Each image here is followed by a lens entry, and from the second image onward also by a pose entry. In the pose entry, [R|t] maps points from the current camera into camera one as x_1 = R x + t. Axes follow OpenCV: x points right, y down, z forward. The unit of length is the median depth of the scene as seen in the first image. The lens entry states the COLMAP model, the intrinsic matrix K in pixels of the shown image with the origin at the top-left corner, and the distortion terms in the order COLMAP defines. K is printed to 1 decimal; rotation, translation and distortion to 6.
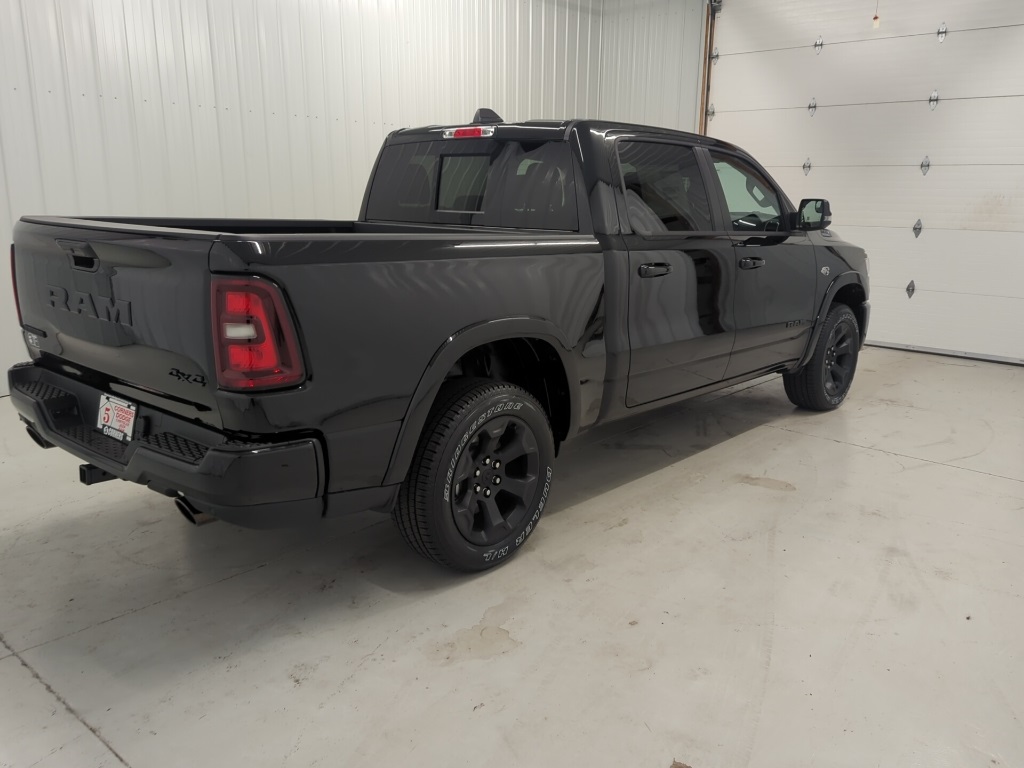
lens RADIAL K [[844.0, 0, 512.0], [0, 844.0, 384.0], [0, 0, 1]] dist [0.042206, -0.011557]
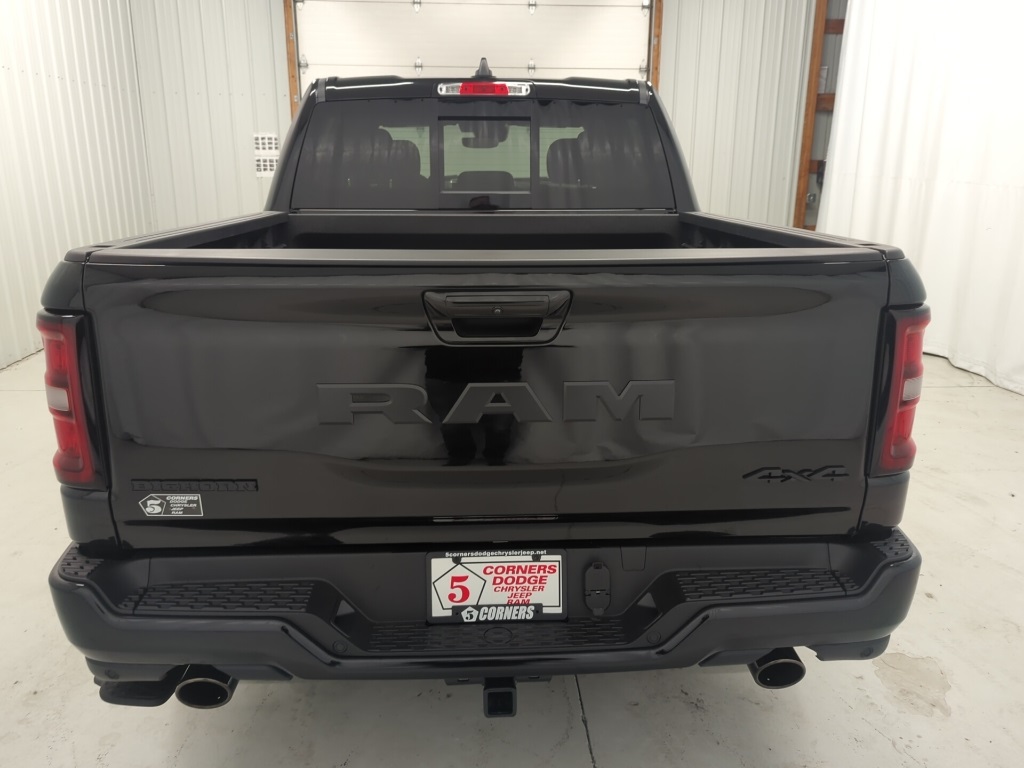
lens RADIAL K [[844.0, 0, 512.0], [0, 844.0, 384.0], [0, 0, 1]] dist [0.042206, -0.011557]
pose [[0.711608, -0.200282, 0.673425, -0.767547], [0.165565, 0.979317, 0.116304, -0.150126], [-0.682790, 0.028733, 0.730049, 0.535203]]
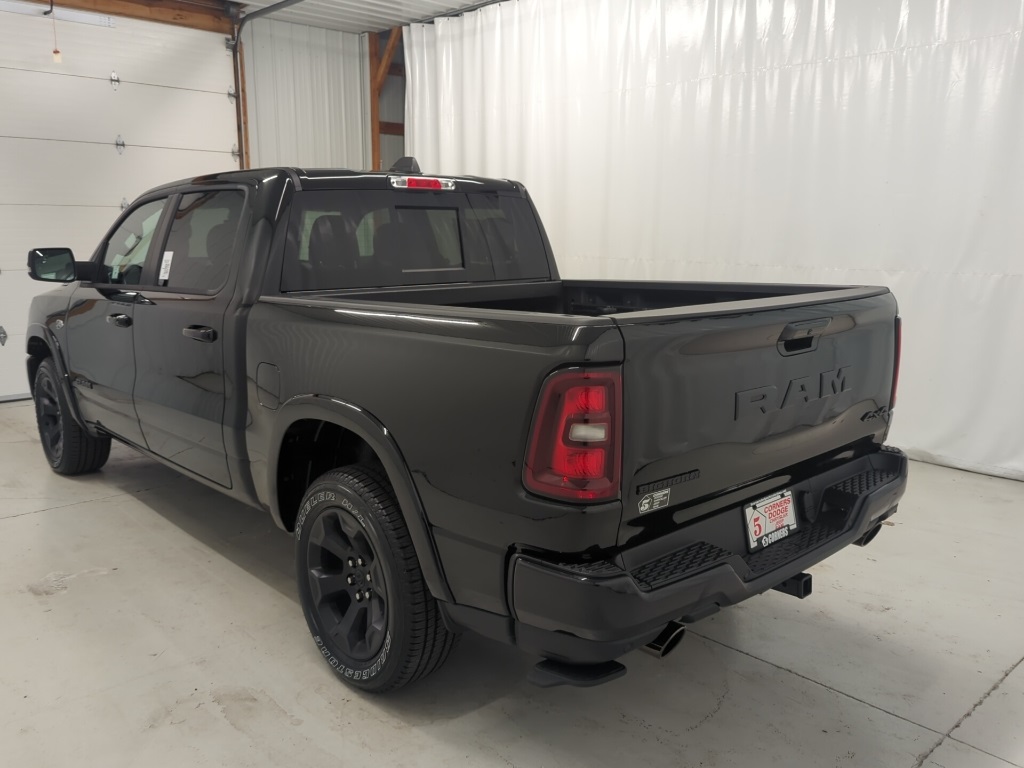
lens RADIAL K [[862.6, 0, 531.0], [0, 862.6, 384.8], [0, 0, 1]] dist [0.017430, -0.005903]
pose [[0.073293, -0.193386, 0.978381, -1.245819], [0.222527, 0.959459, 0.172976, -0.283322], [-0.972167, 0.205039, 0.113356, 1.043720]]
